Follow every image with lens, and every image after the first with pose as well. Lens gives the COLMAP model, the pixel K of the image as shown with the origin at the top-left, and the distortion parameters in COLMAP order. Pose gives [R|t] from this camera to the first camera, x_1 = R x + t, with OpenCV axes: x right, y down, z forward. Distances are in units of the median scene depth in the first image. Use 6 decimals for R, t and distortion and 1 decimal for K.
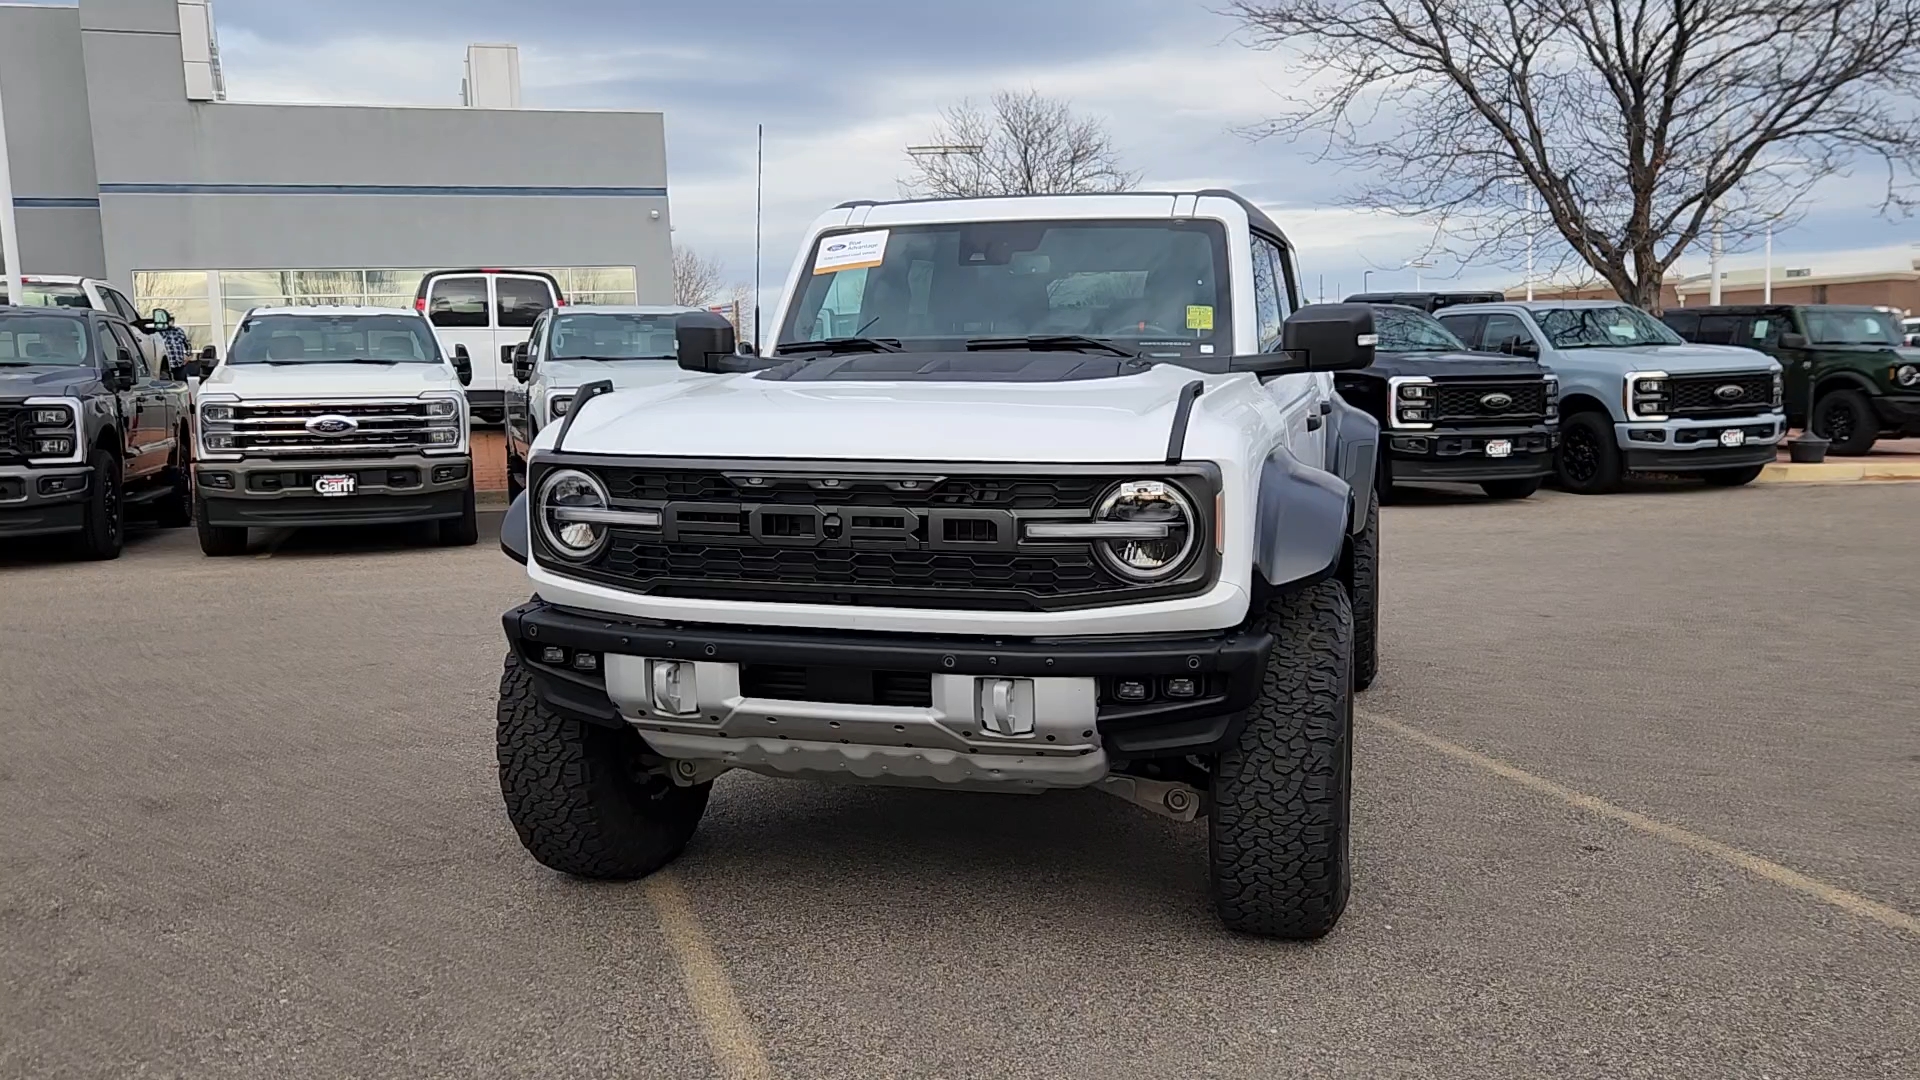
lens RADIAL K [[1622.7, 0, 947.0], [0, 1622.7, 549.2], [0, 0, 1]] dist [0.046008, -0.055664]
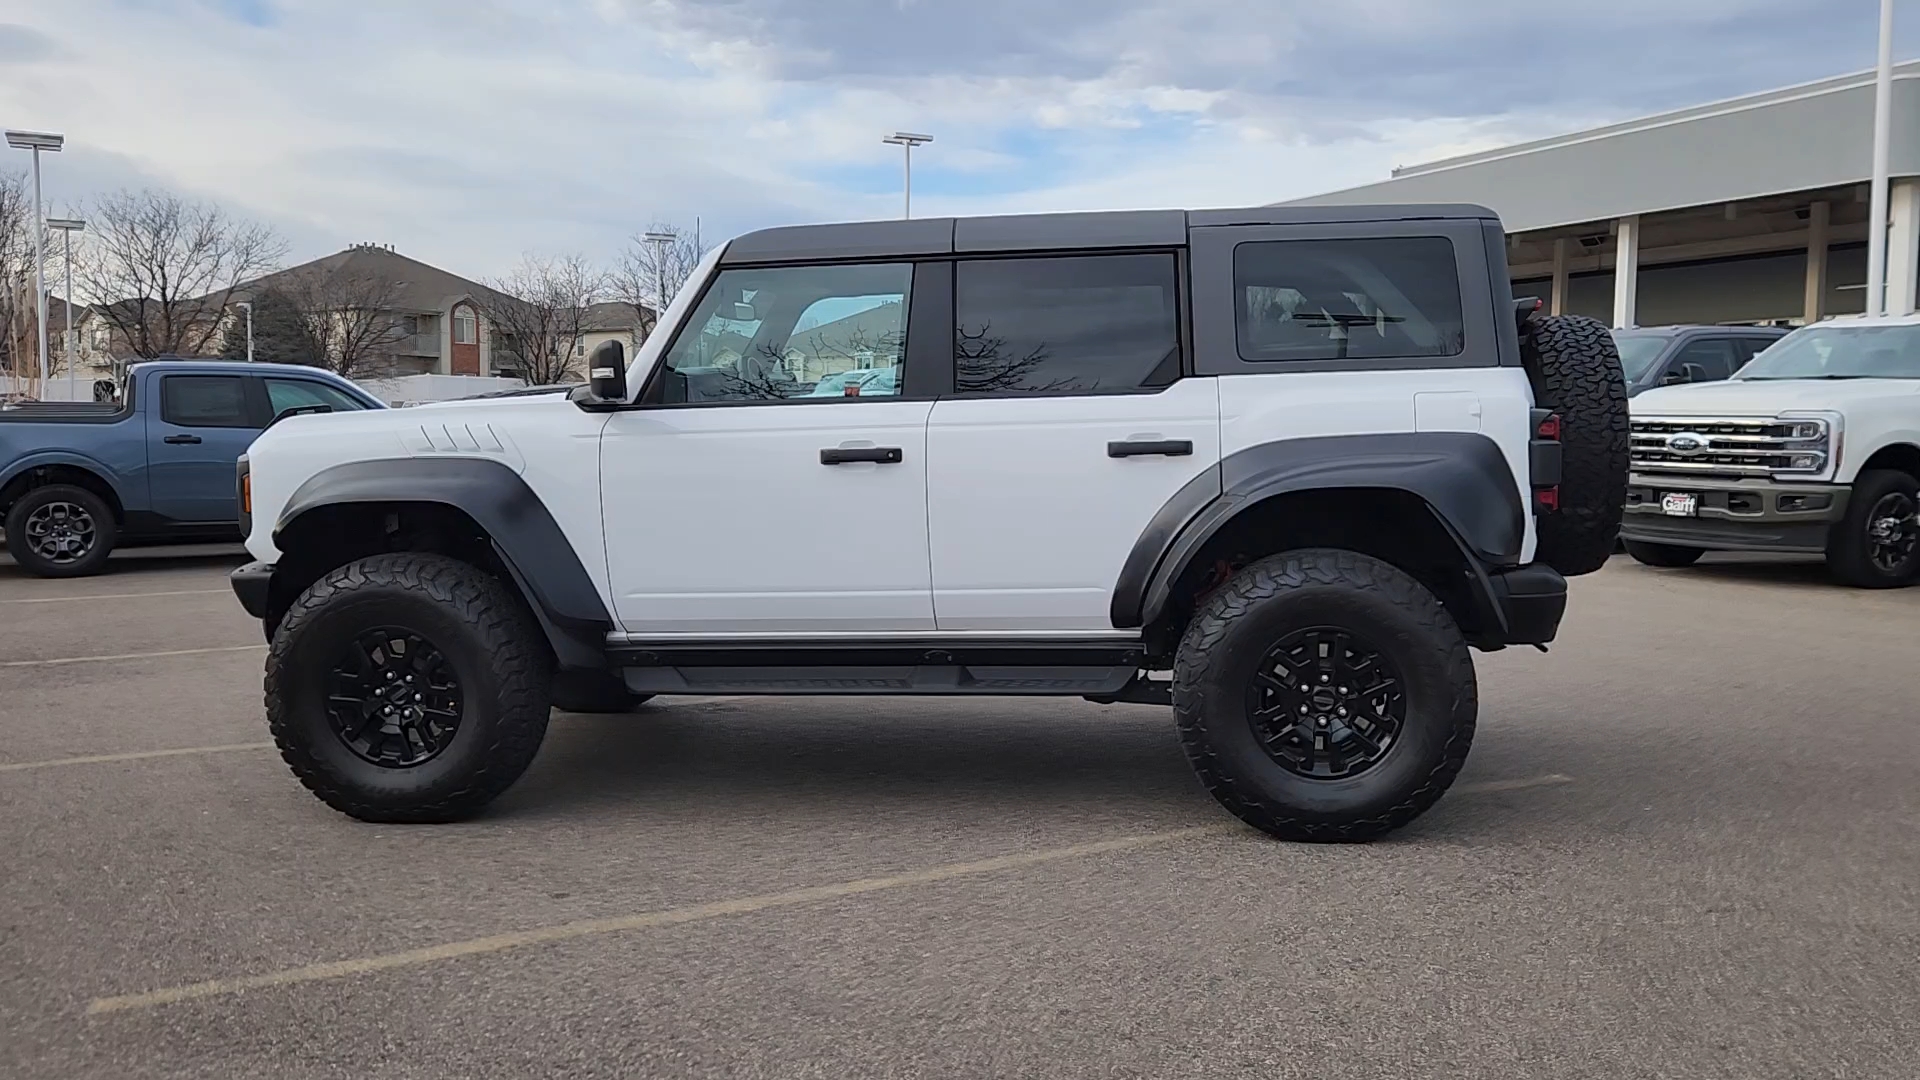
lens RADIAL K [[1622.7, 0, 944.0], [0, 1622.7, 537.3], [0, 0, 1]] dist [0.046008, -0.055664]
pose [[0.155780, 0.098249, -0.982894, 1.185866], [-0.110197, 0.990559, 0.081550, -0.114824], [0.981626, 0.095608, 0.165136, 0.908453]]
